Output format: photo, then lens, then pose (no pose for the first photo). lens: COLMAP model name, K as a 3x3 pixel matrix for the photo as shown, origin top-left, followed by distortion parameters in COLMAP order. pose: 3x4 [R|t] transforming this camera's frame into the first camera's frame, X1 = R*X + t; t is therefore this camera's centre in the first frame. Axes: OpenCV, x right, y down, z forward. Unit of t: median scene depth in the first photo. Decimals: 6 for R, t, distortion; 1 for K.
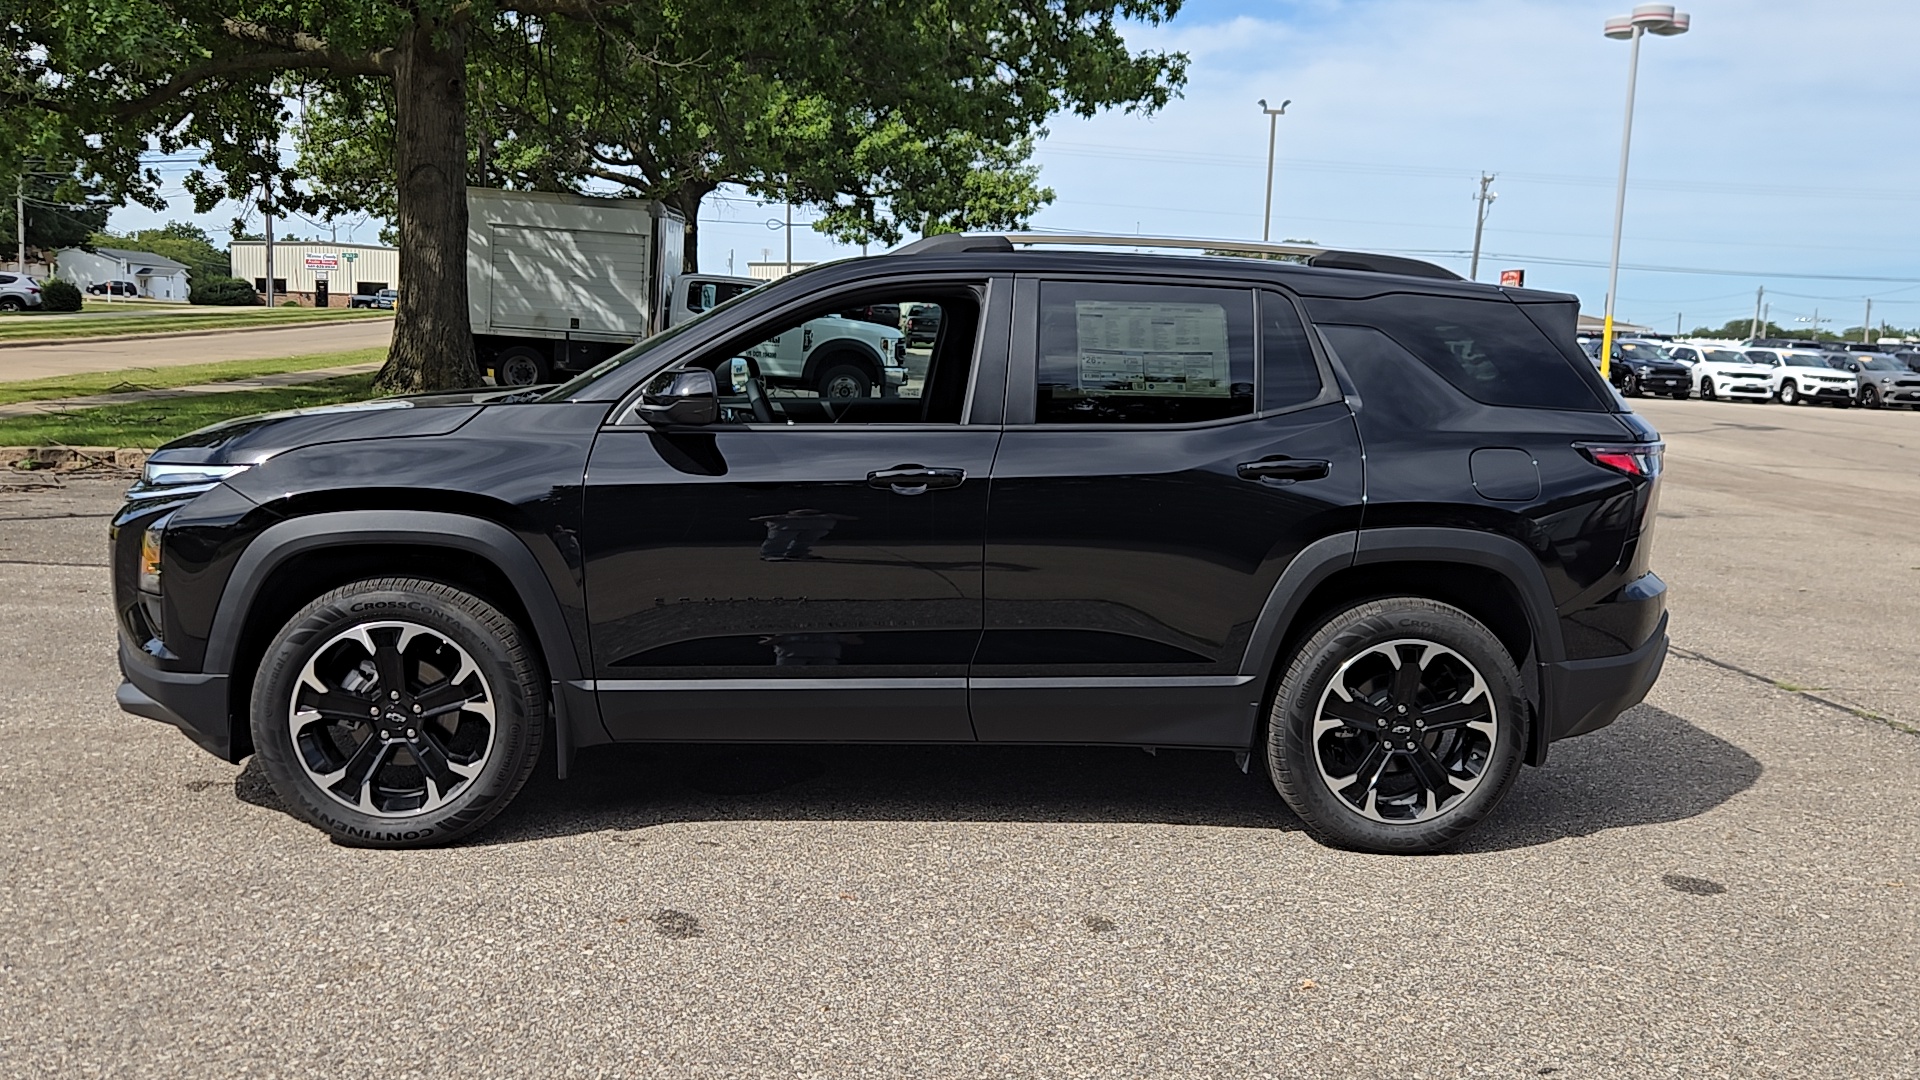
lens RADIAL K [[1609.2, 0, 951.1], [0, 1609.2, 534.9], [0, 0, 1]] dist [0.012152, -0.015232]
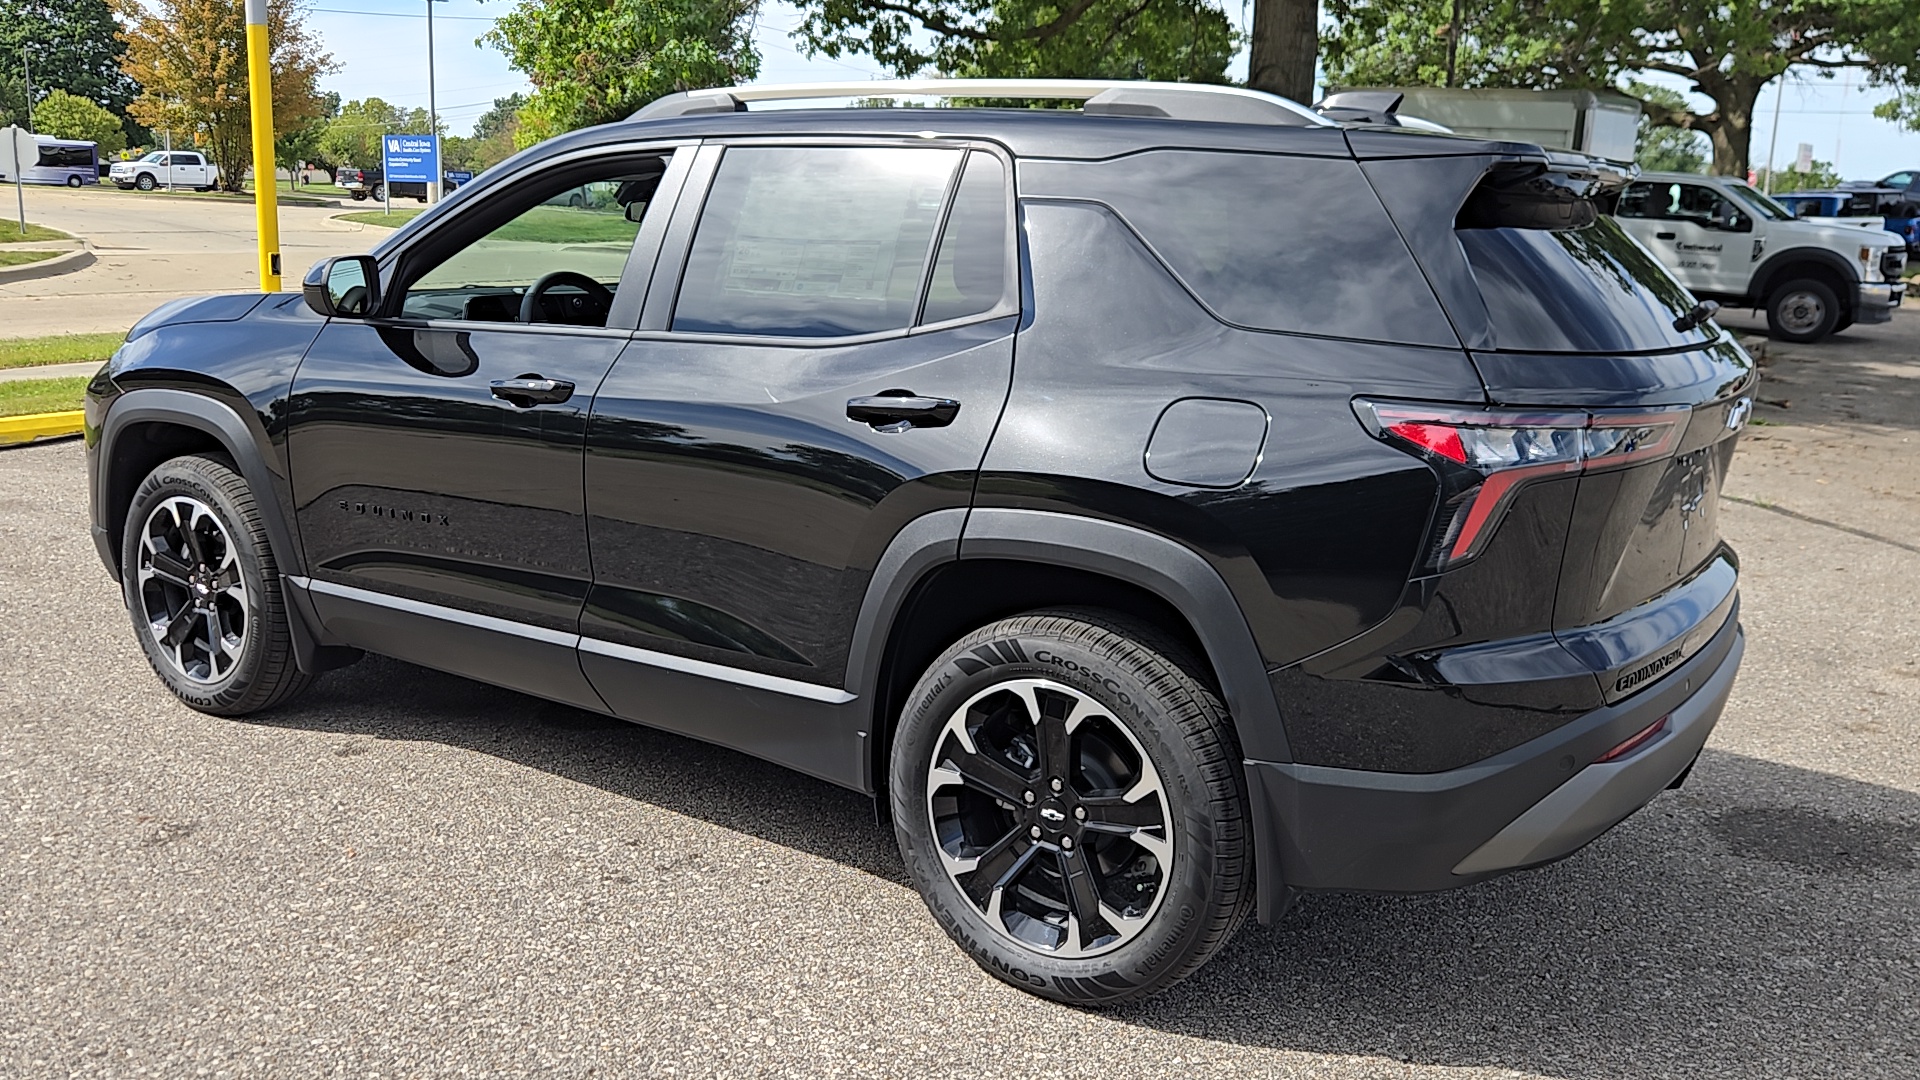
lens RADIAL K [[1607.6, 0, 954.4], [0, 1607.6, 528.5], [0, 0, 1]] dist [0.010904, -0.007942]
pose [[0.776902, 0.111611, -0.619650, 0.652214], [-0.080526, 0.993694, 0.078022, -0.045302], [0.624451, -0.010718, 0.780991, 0.458666]]
